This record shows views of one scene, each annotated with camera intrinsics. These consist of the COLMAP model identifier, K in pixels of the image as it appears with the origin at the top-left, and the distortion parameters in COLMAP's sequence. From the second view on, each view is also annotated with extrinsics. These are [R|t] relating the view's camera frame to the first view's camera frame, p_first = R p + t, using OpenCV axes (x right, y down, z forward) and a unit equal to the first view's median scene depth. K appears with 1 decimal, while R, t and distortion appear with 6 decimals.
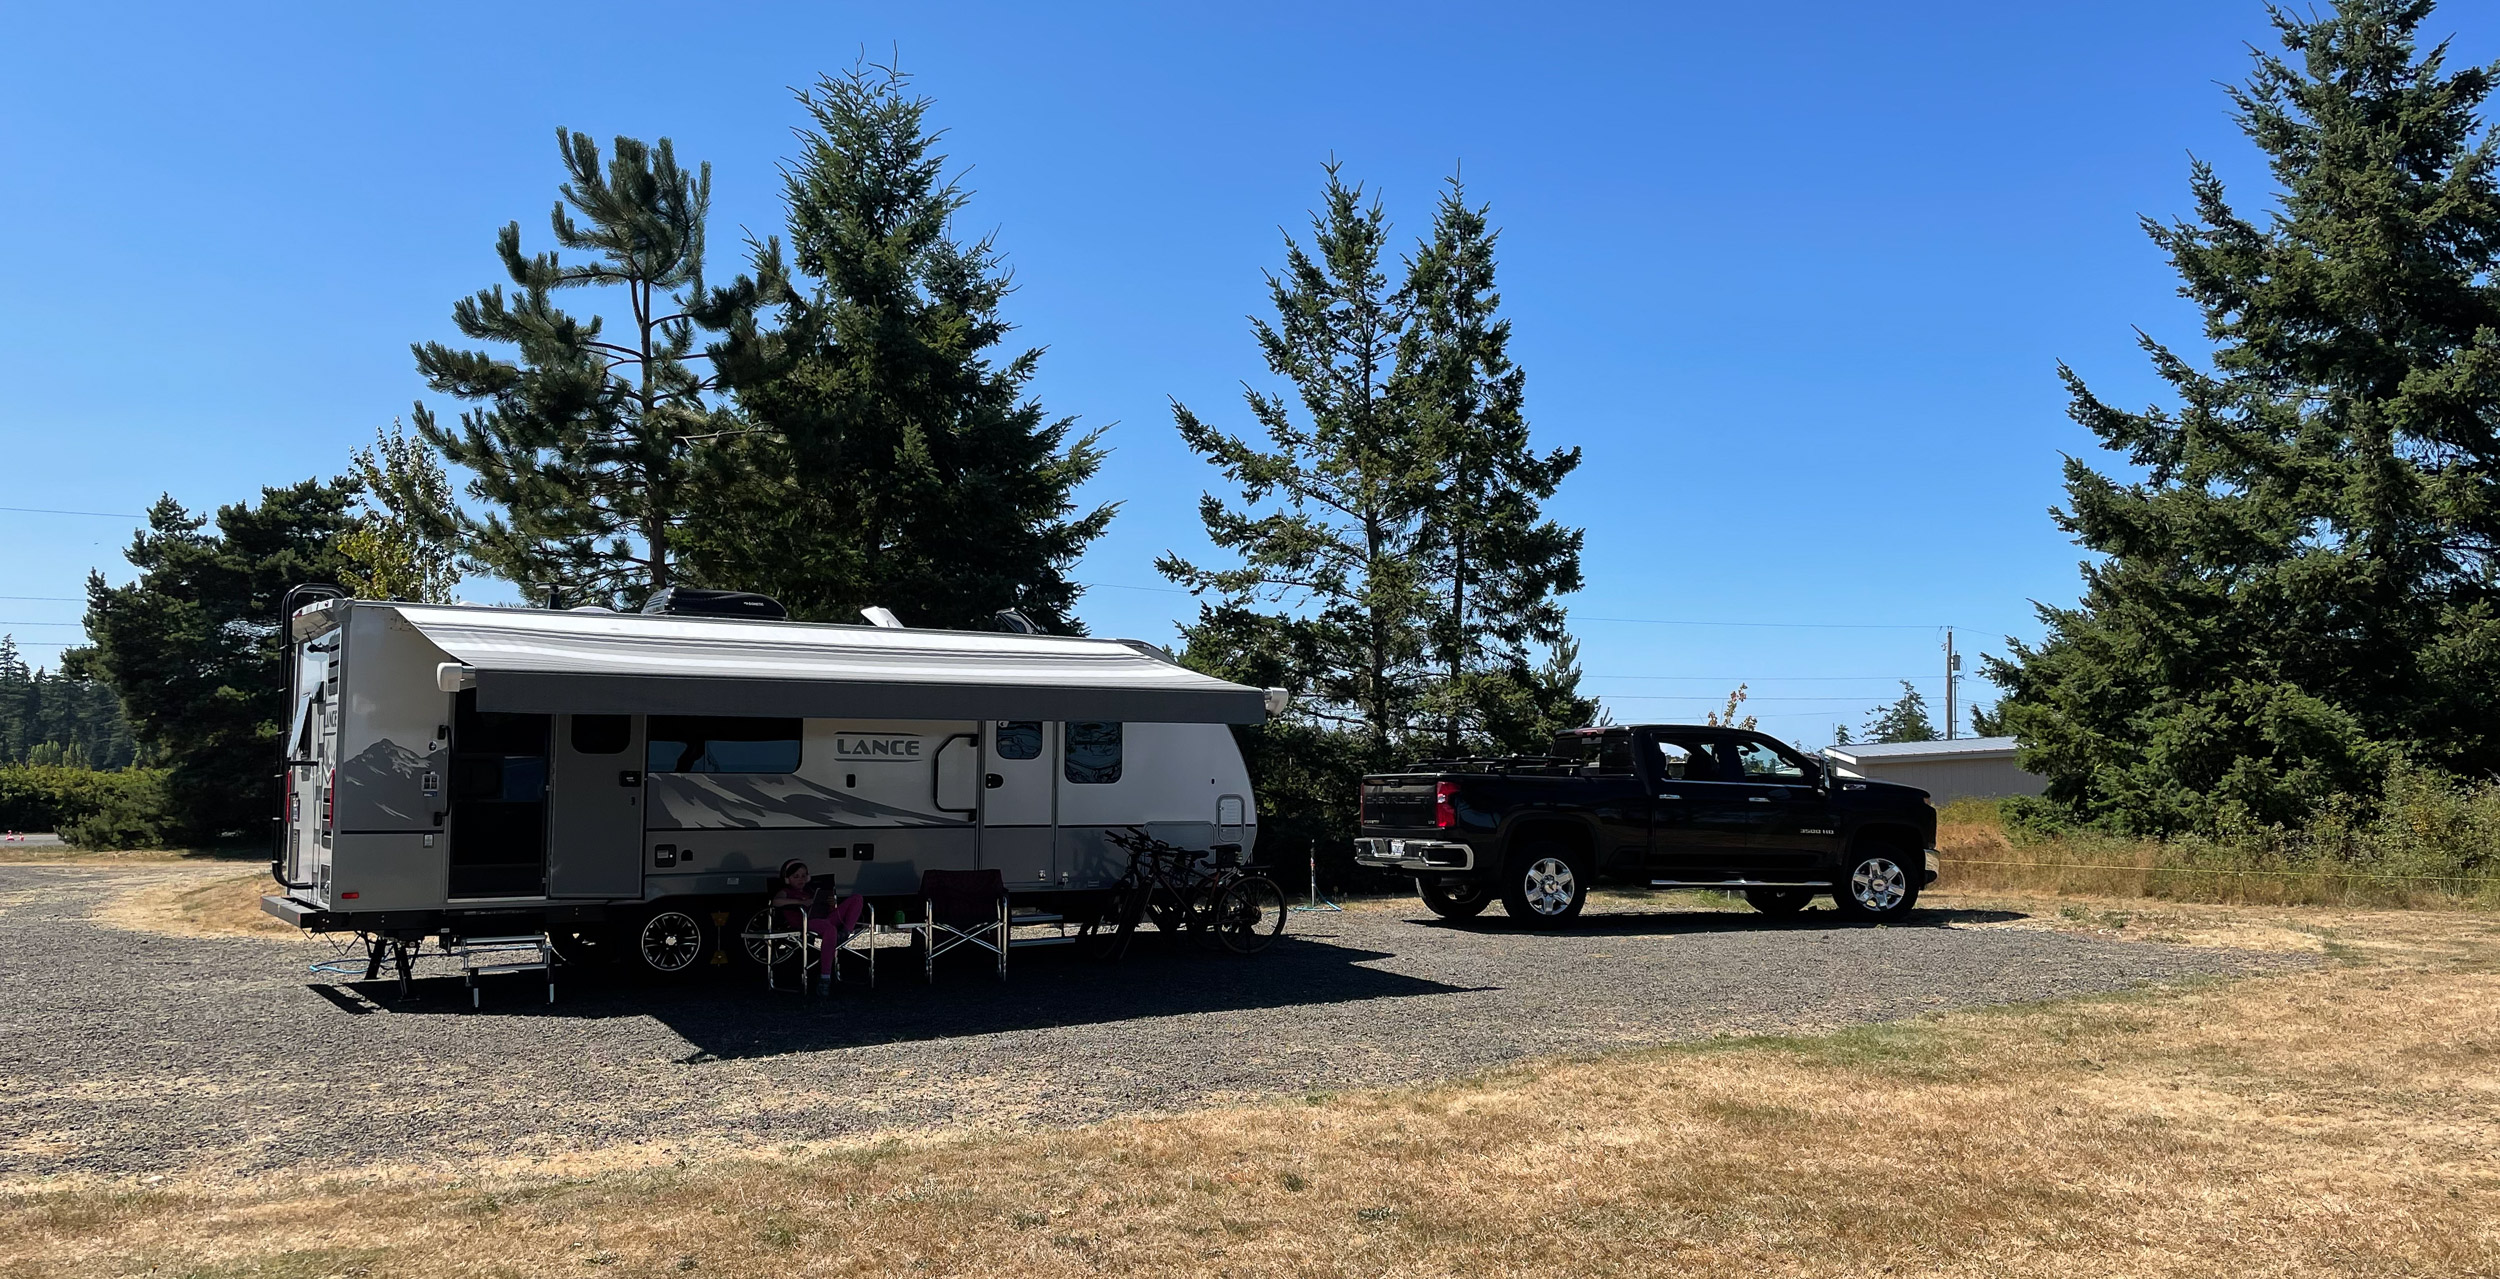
lens RADIAL K [[1882.5, 0, 1250.0], [0, 1882.5, 639.5], [0, 0, 1]] dist [0.003225, 0.000266]
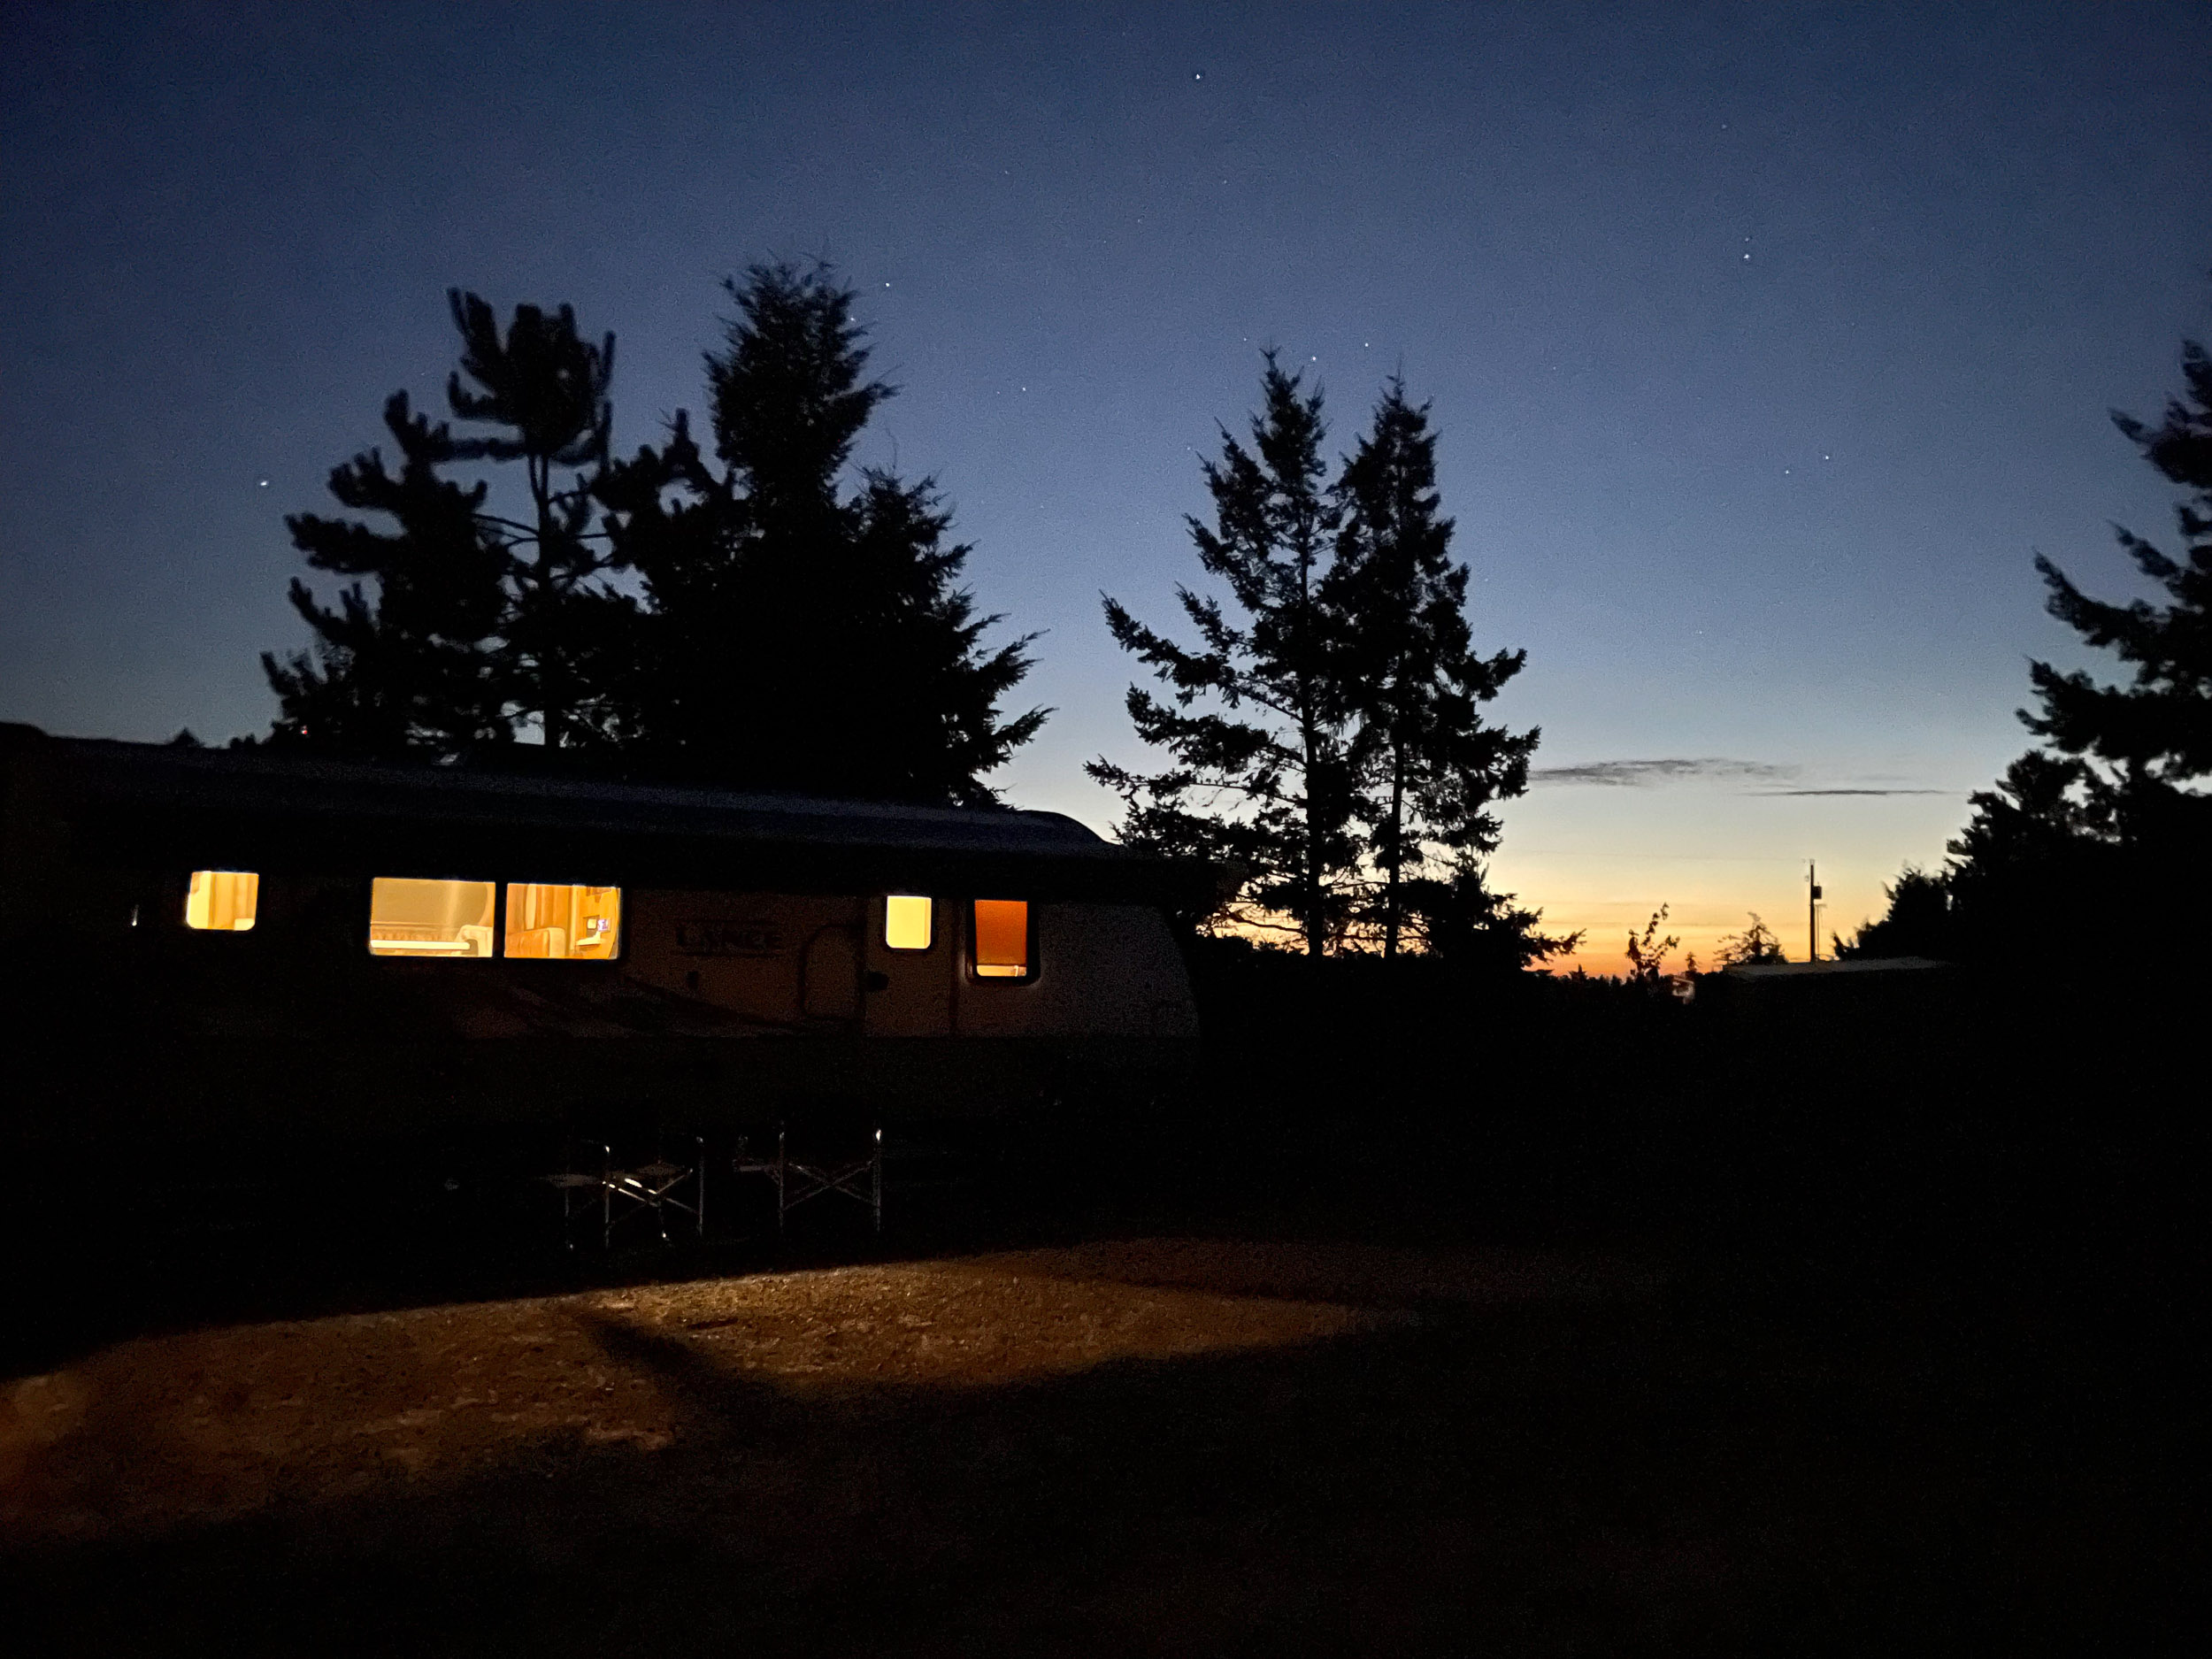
lens RADIAL K [[1663.3, 0, 1176.9], [0, 1663.3, 824.6], [0, 0, 1]] dist [-0.004880, -0.000975]
pose [[0.999973, 0.007353, 0.000873, -0.003078], [-0.007324, 0.999544, -0.029305, 0.014880], [-0.001088, 0.029297, 0.999570, 0.153708]]
